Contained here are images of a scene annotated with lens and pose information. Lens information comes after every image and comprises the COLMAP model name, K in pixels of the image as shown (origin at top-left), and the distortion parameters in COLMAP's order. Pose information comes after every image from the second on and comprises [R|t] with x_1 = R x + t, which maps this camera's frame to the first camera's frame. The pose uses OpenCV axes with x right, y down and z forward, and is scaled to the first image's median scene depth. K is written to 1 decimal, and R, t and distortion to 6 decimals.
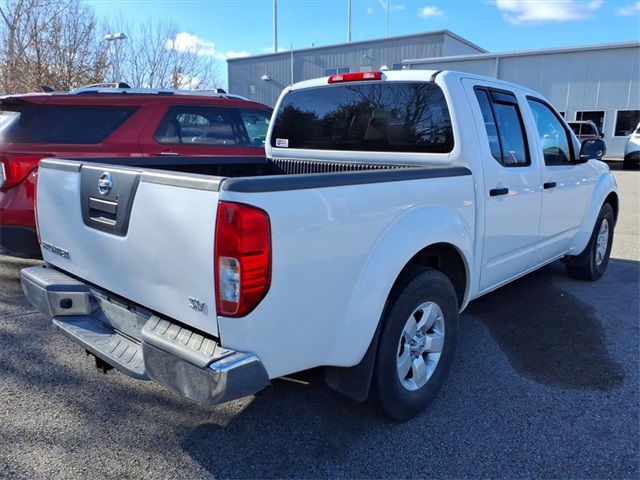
lens RADIAL K [[506.5, 0, 320.0], [0, 506.5, 240.0], [0, 0, 1]] dist [0.009666, -0.000638]
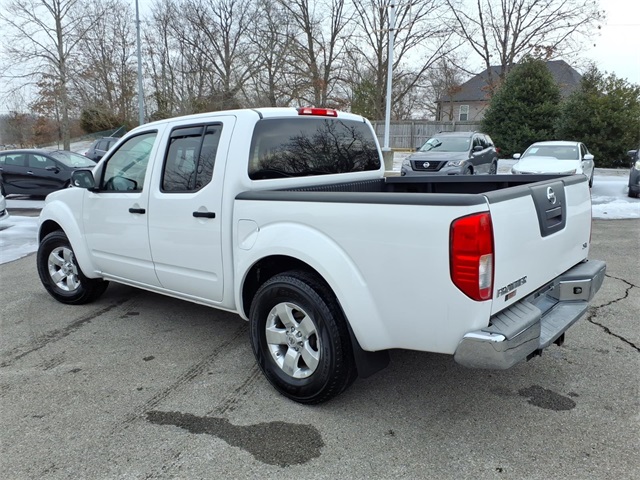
lens RADIAL K [[493.5, 0, 320.0], [0, 493.5, 240.0], [0, 0, 1]] dist [0.093436, -0.097811]
pose [[-0.007582, -0.178628, 0.983887, -1.288149], [0.234764, 0.956098, 0.175392, -0.277338], [-0.972023, 0.232312, 0.034687, 1.188071]]
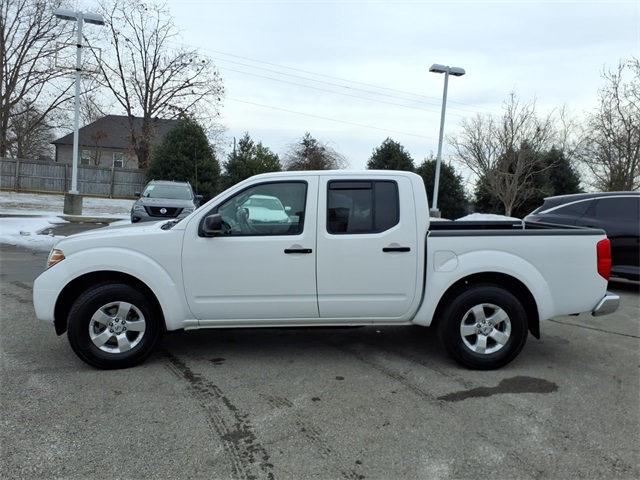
lens RADIAL K [[485.4, 0, 338.9], [0, 485.4, 256.3], [0, 0, 1]] dist [0.002537, -0.001281]
pose [[-0.701902, -0.101708, 0.704974, -1.028501], [0.128256, 0.955527, 0.265553, -0.586645], [-0.700631, 0.276809, -0.657642, 2.582882]]
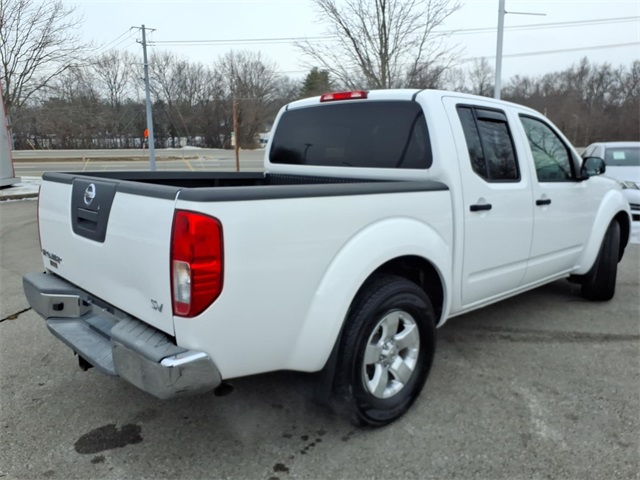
lens RADIAL K [[513.7, 0, 320.0], [0, 513.7, 240.0], [0, 0, 1]] dist [0.009685, -0.000733]
pose [[0.997724, 0.014073, -0.065951, 0.109536], [-0.016406, 0.999254, -0.034957, 0.012661], [0.065410, 0.035960, 0.997210, -0.048952]]
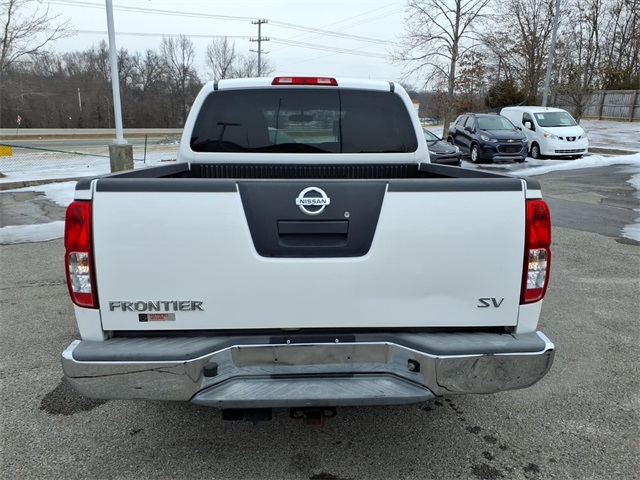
lens RADIAL K [[506.5, 0, 320.0], [0, 506.5, 240.0], [0, 0, 1]] dist [0.009666, -0.000638]
pose [[0.711241, -0.146541, 0.687504, -0.762849], [0.144790, 0.987598, 0.060717, -0.072744], [-0.687875, 0.056359, 0.723637, 0.301854]]
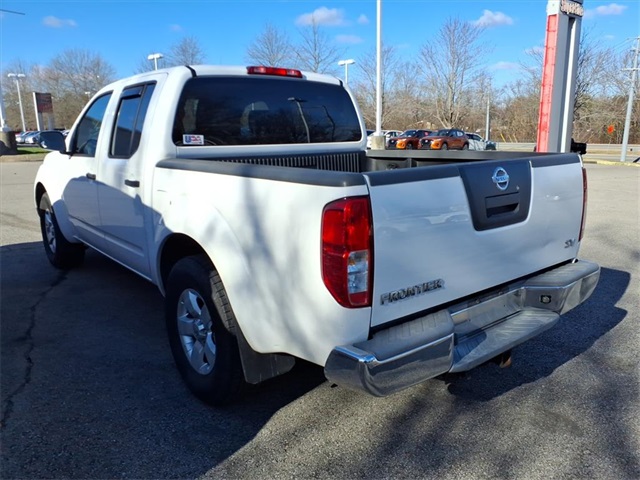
lens RADIAL K [[493.5, 0, 320.0], [0, 493.5, 240.0], [0, 0, 1]] dist [0.093436, -0.097811]
pose [[0.157678, -0.225612, 0.961372, -1.113360], [0.208272, 0.959249, 0.190955, -0.196064], [-0.965278, 0.170117, 0.198241, 0.896303]]
